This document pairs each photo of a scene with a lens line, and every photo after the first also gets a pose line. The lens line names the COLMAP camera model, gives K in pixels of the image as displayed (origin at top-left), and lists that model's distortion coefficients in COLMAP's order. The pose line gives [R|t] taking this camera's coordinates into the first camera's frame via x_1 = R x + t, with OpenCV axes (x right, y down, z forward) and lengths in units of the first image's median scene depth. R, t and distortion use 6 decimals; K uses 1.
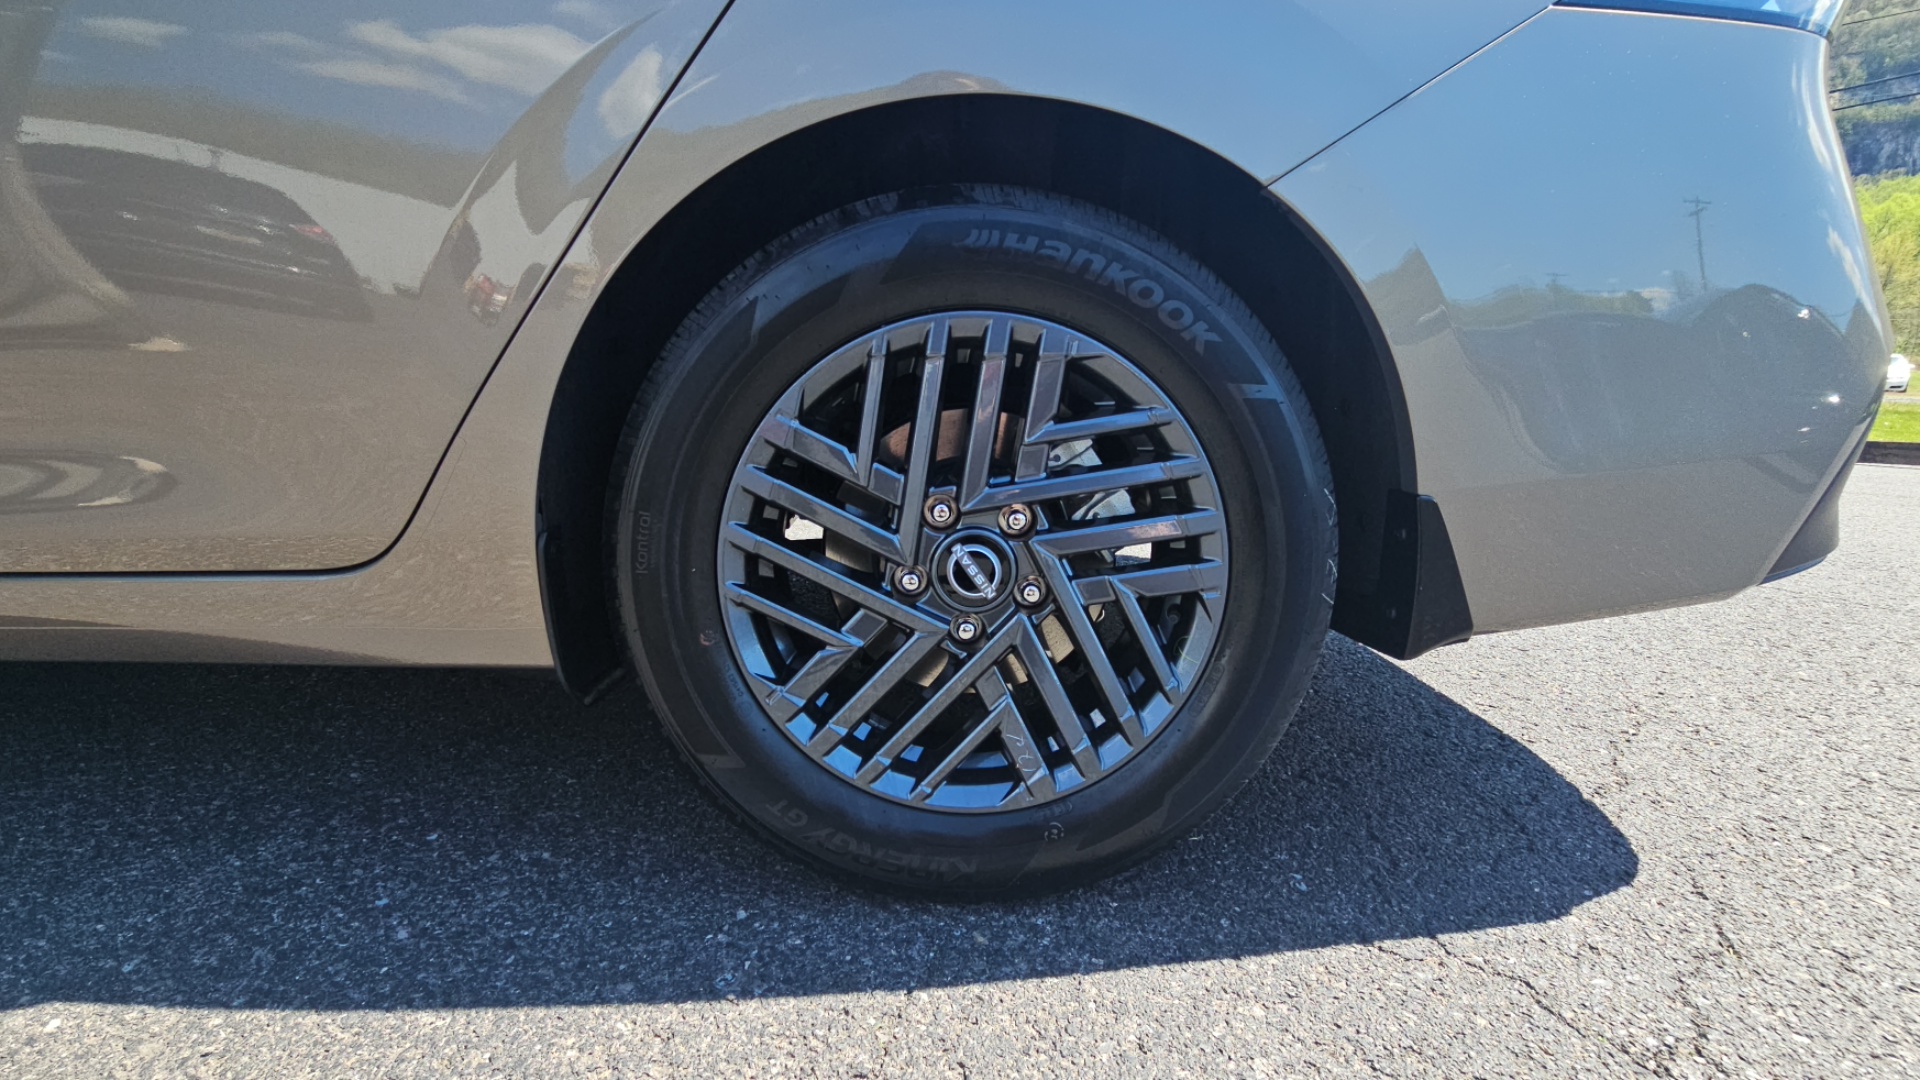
lens RADIAL K [[853.6, 0, 955.5], [0, 853.6, 537.6], [0, 0, 1]] dist [0.002071, -0.004031]
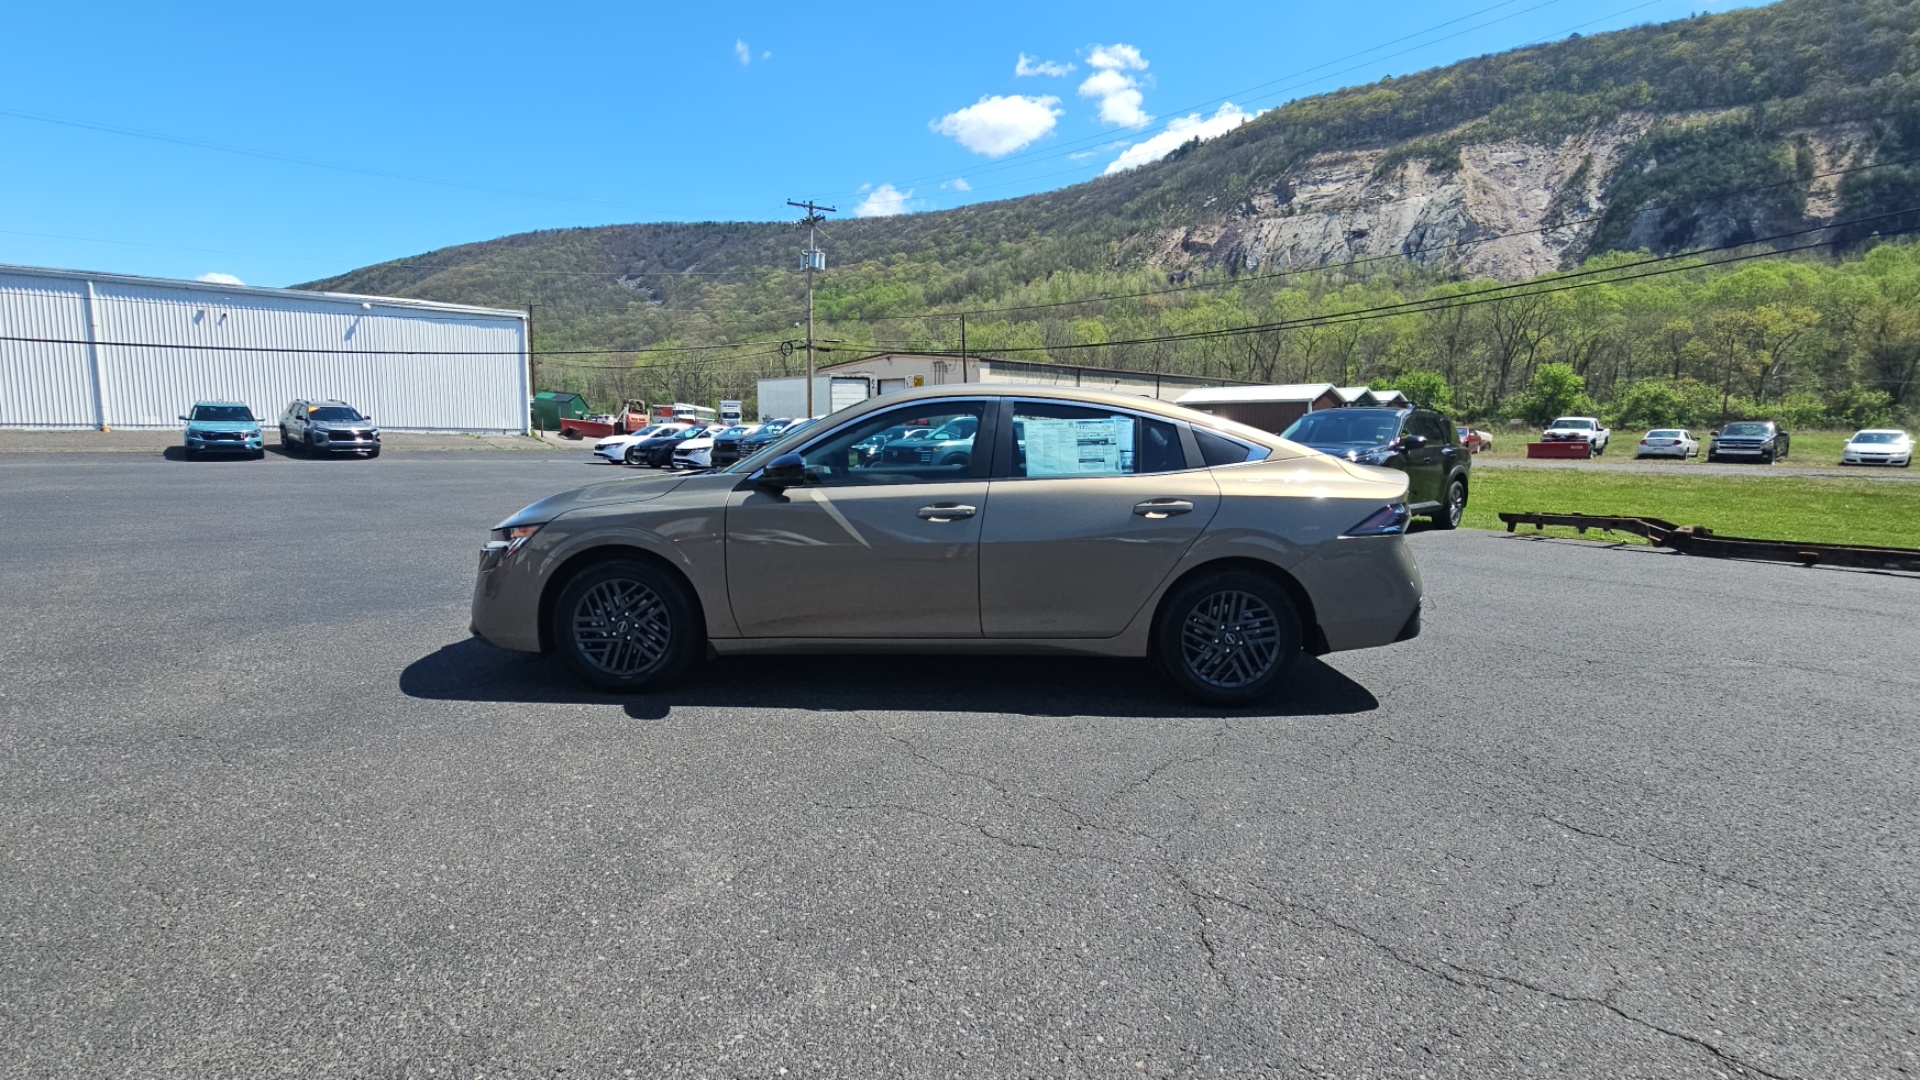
lens RADIAL K [[853.6, 0, 955.5], [0, 853.6, 537.6], [0, 0, 1]] dist [0.002071, -0.004031]
pose [[0.998896, -0.008117, -0.046265, -1.359403], [0.004785, 0.997416, -0.071685, -0.202392], [0.046727, 0.071385, 0.996354, -4.149443]]
